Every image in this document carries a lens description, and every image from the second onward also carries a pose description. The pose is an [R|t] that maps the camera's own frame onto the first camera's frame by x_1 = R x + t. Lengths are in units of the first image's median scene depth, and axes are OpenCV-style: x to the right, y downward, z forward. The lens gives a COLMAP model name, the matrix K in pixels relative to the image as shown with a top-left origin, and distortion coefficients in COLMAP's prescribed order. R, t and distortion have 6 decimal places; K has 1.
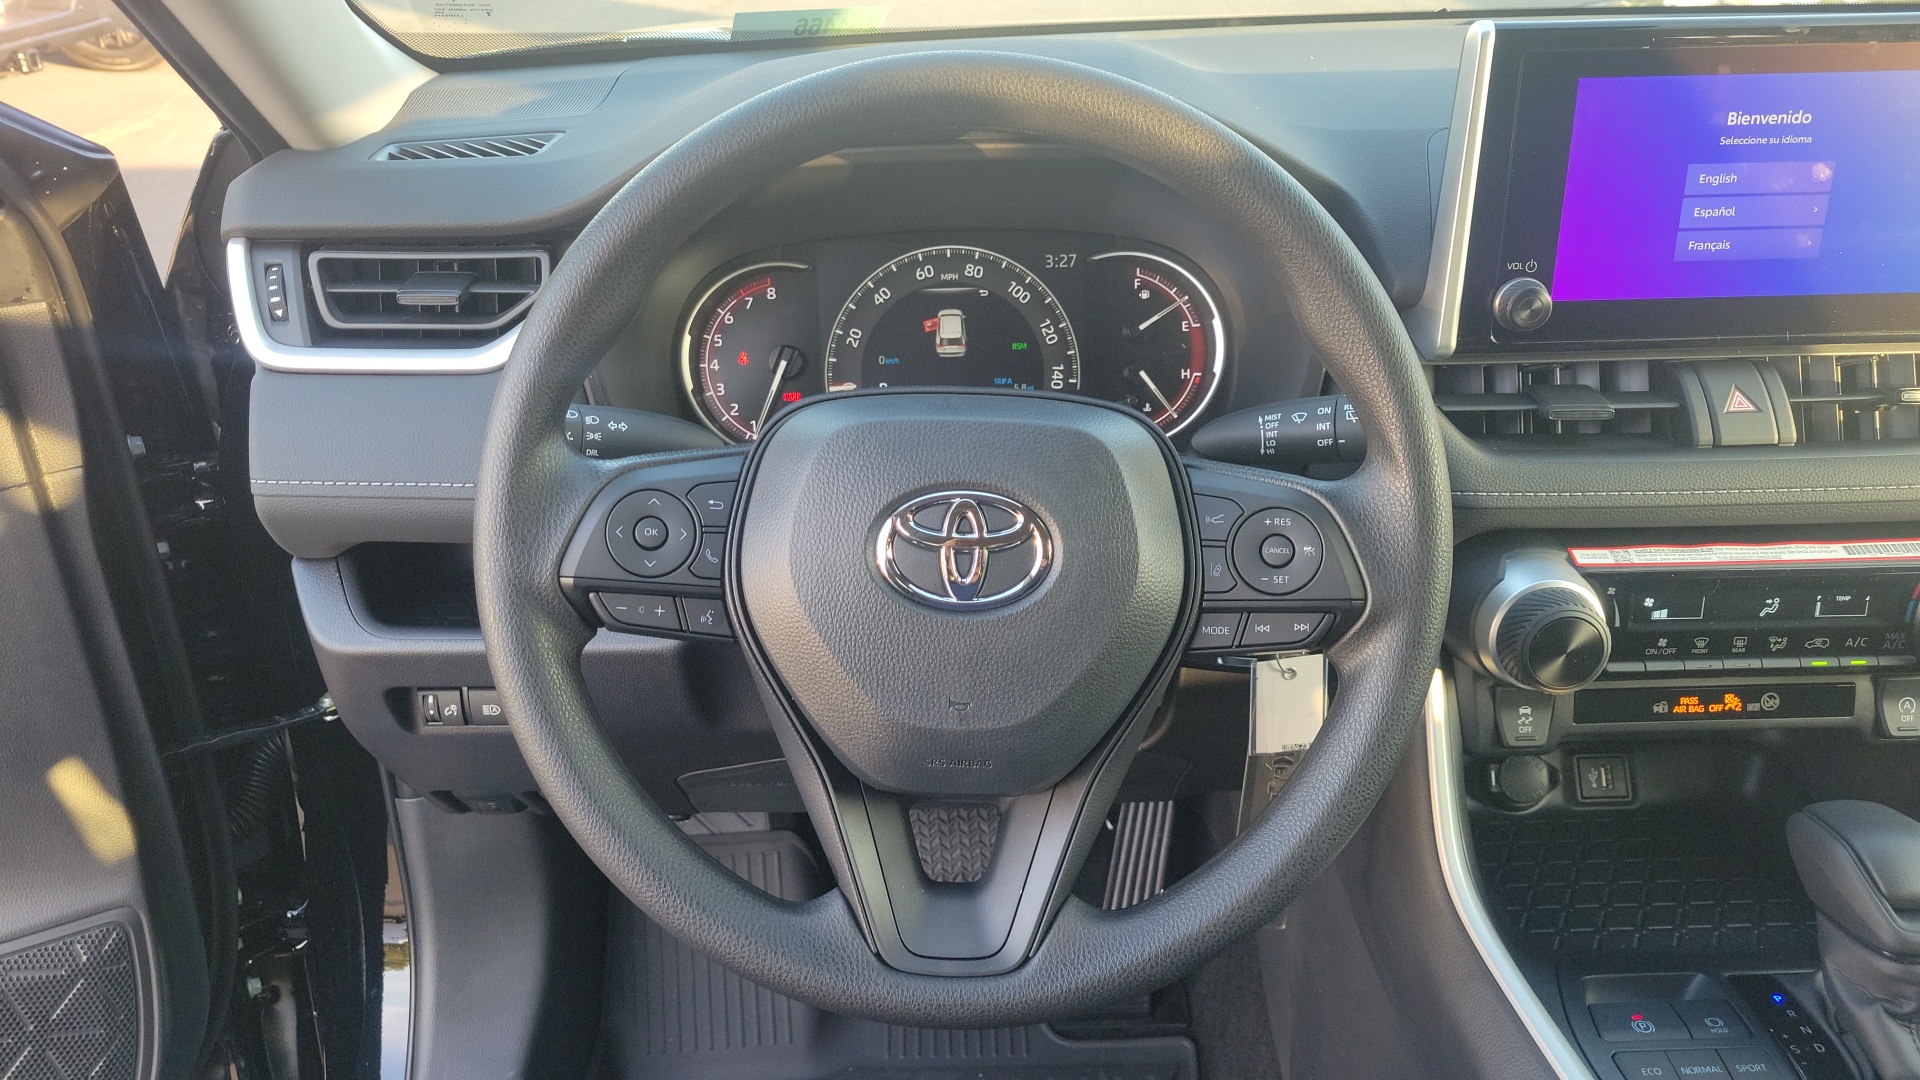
lens RADIAL K [[1450.4, 0, 937.0], [0, 1450.4, 557.1], [0, 0, 1]] dist [-0.048395, -0.013357]
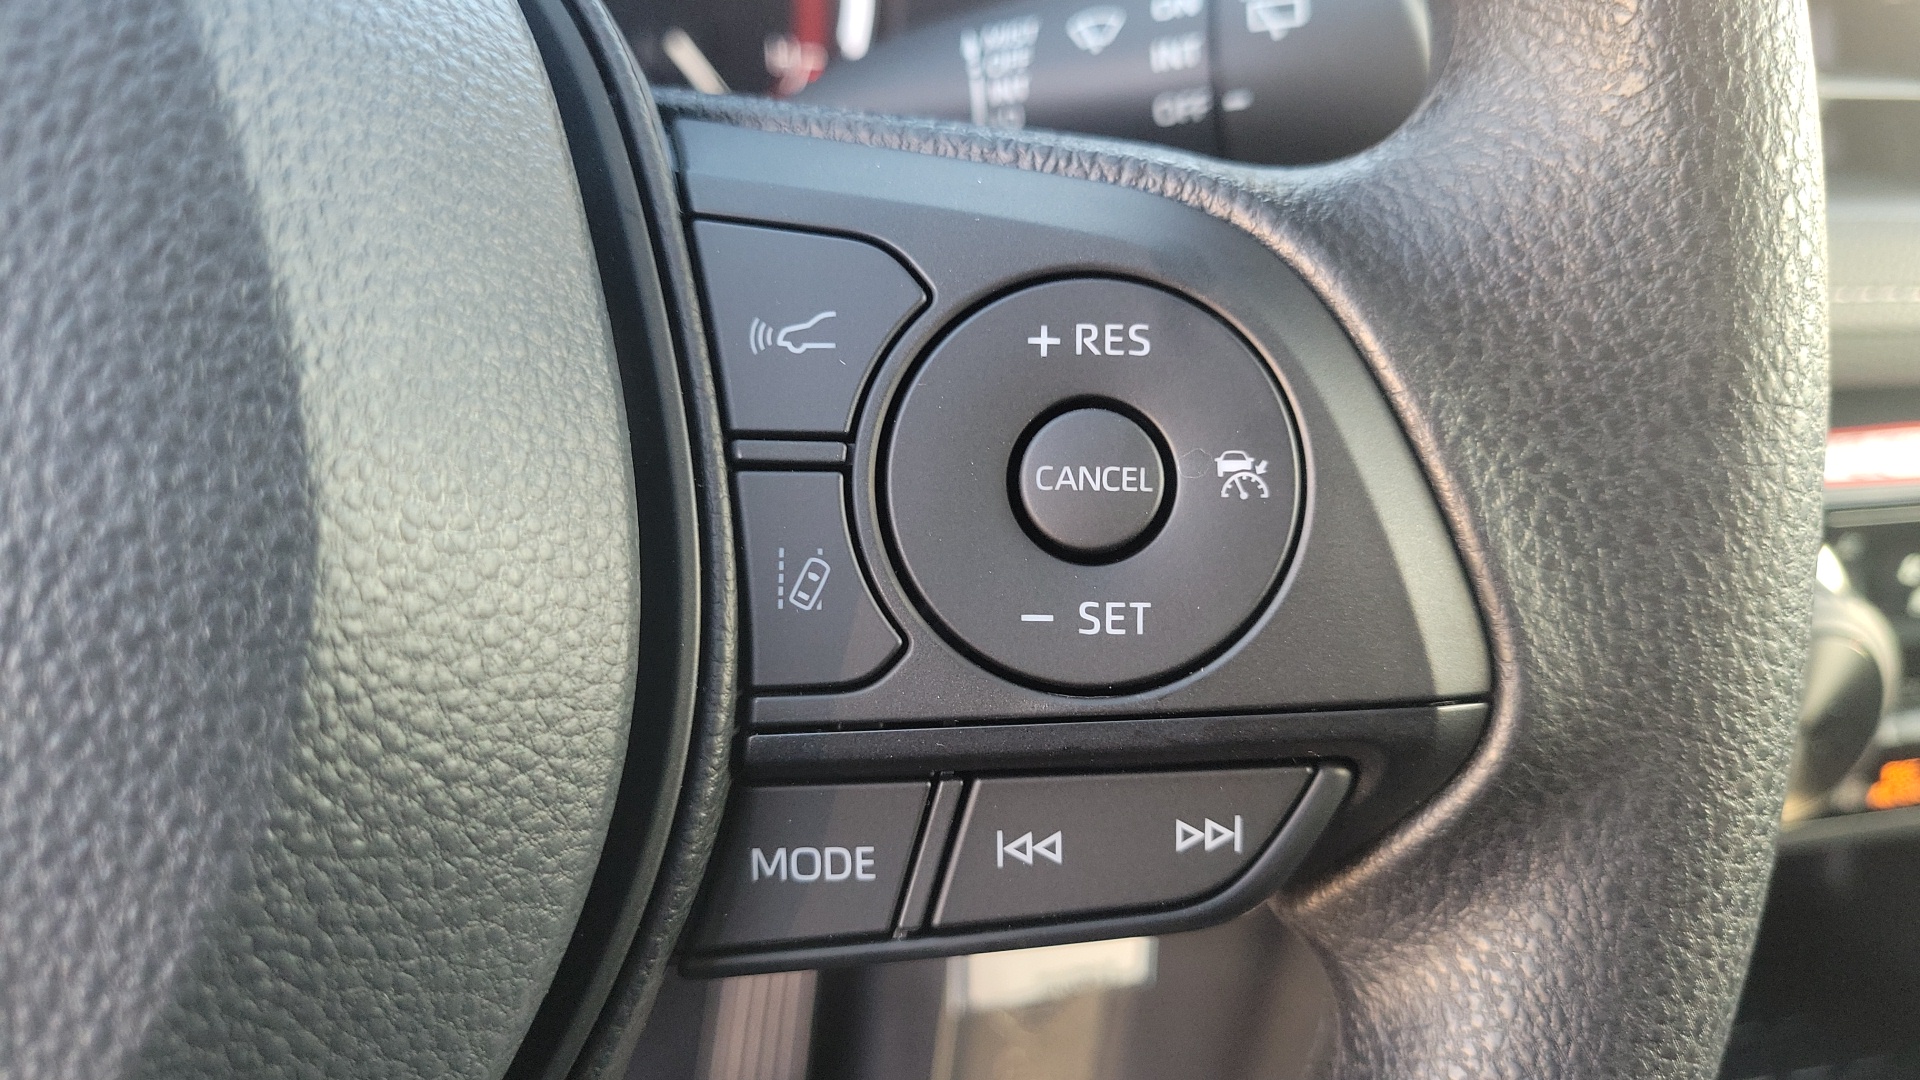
lens RADIAL K [[1450.4, 0, 957.7], [0, 1450.4, 541.7], [0, 0, 1]] dist [-0.048395, -0.013357]
pose [[0.972800, -0.037816, 0.228540, 0.167092], [0.023545, 0.997617, 0.064852, -0.009409], [-0.230448, -0.057707, 0.971372, 0.795004]]
